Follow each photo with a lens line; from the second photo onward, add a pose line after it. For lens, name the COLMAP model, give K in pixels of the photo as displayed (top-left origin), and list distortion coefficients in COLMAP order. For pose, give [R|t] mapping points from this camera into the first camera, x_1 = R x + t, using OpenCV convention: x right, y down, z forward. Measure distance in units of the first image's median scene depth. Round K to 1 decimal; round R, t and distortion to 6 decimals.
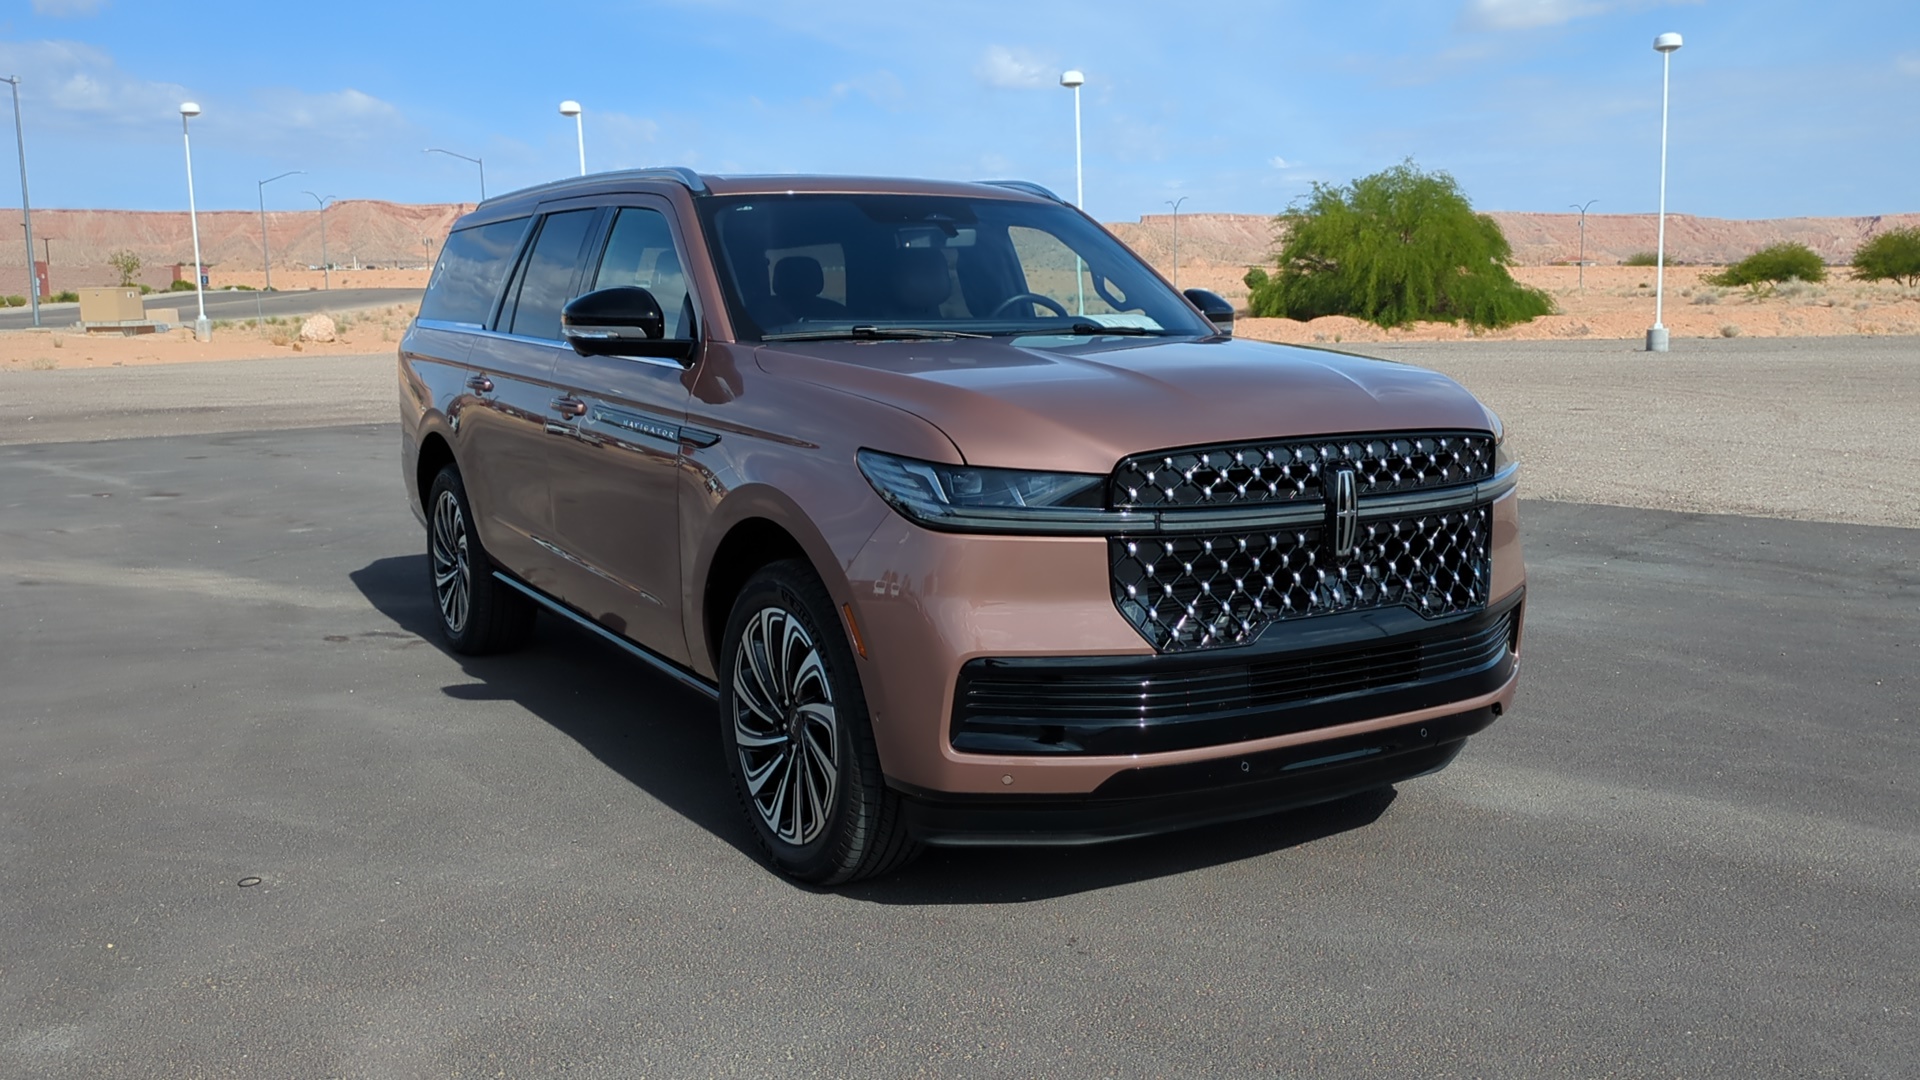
lens RADIAL K [[1644.7, 0, 960.0], [0, 1644.7, 540.0], [0, 0, 1]] dist [0.065670, -0.080951]
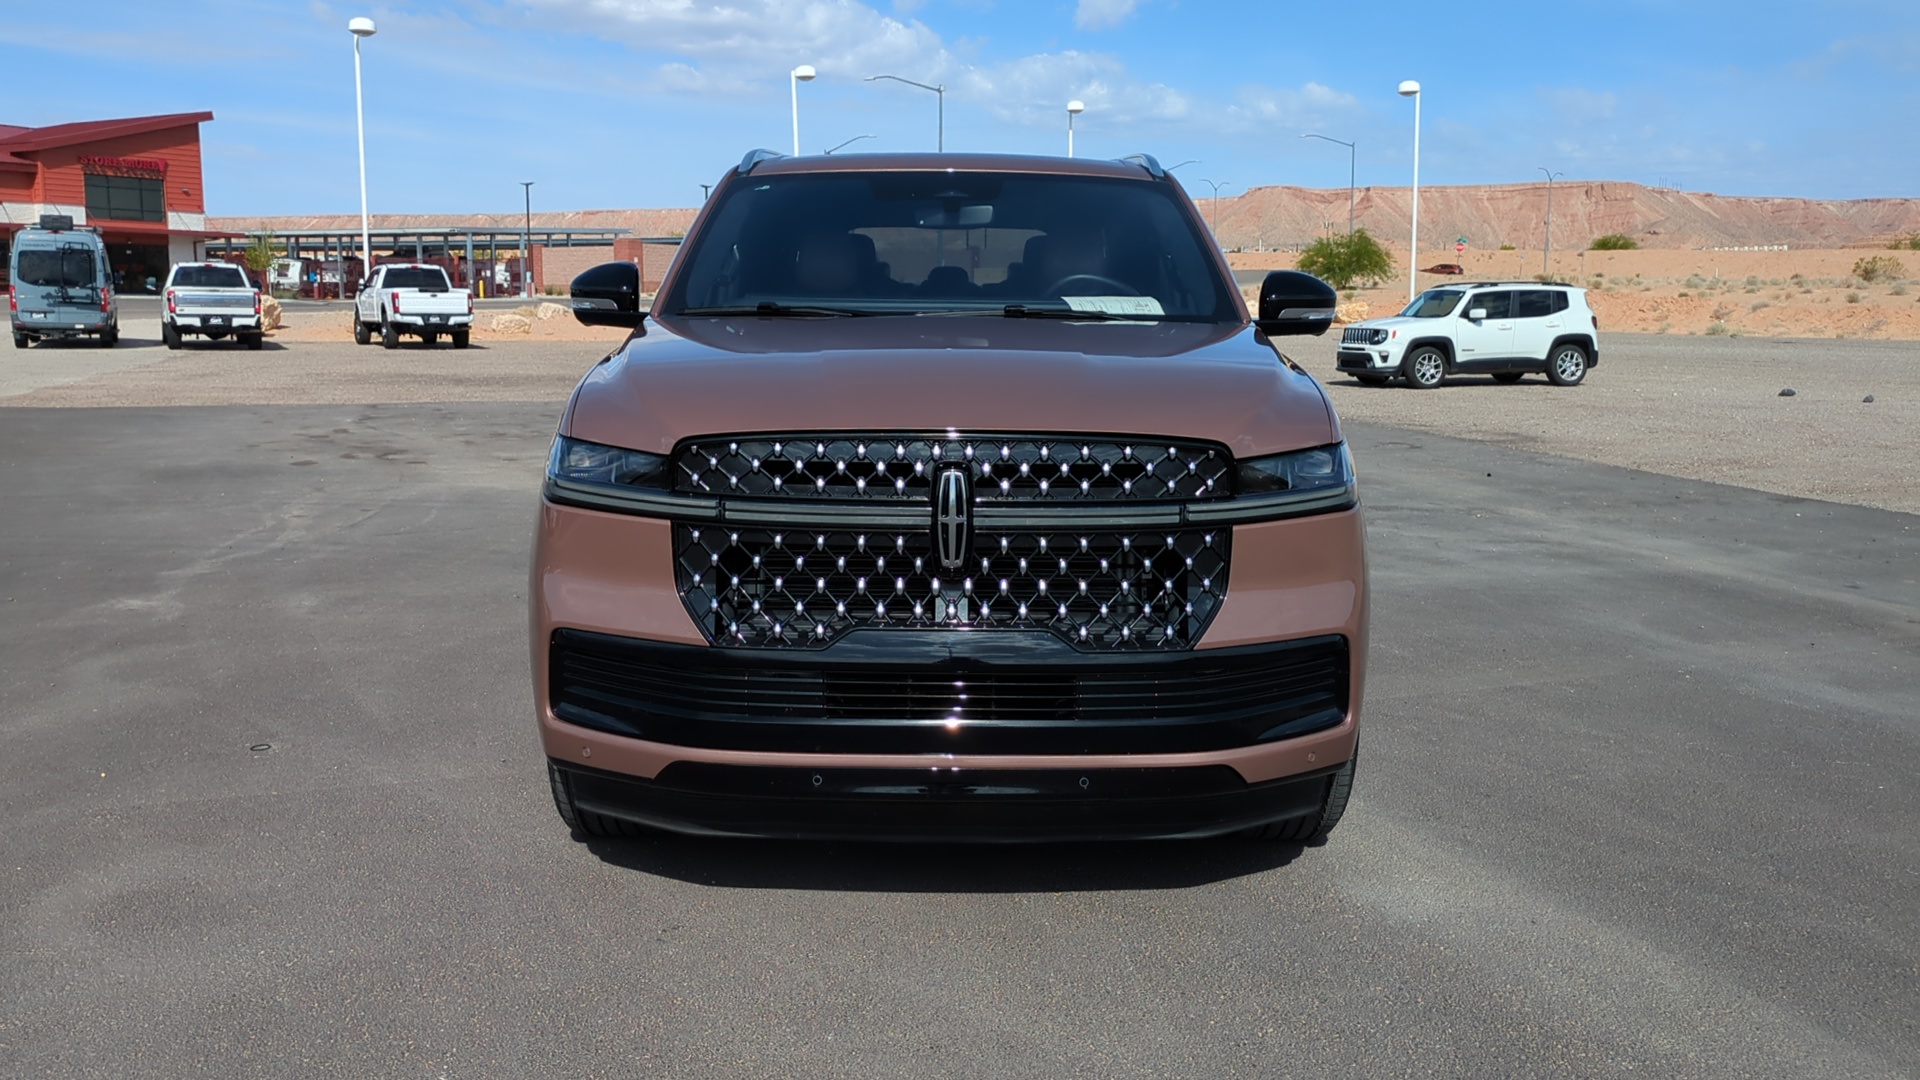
lens RADIAL K [[1643.1, 0, 972.1], [0, 1643.1, 548.5], [0, 0, 1]] dist [0.054756, -0.059919]
pose [[0.860245, 0.094294, -0.501085, 0.693334], [-0.086646, 0.995492, 0.038580, -0.036138], [0.502464, 0.010228, 0.864538, 0.236358]]
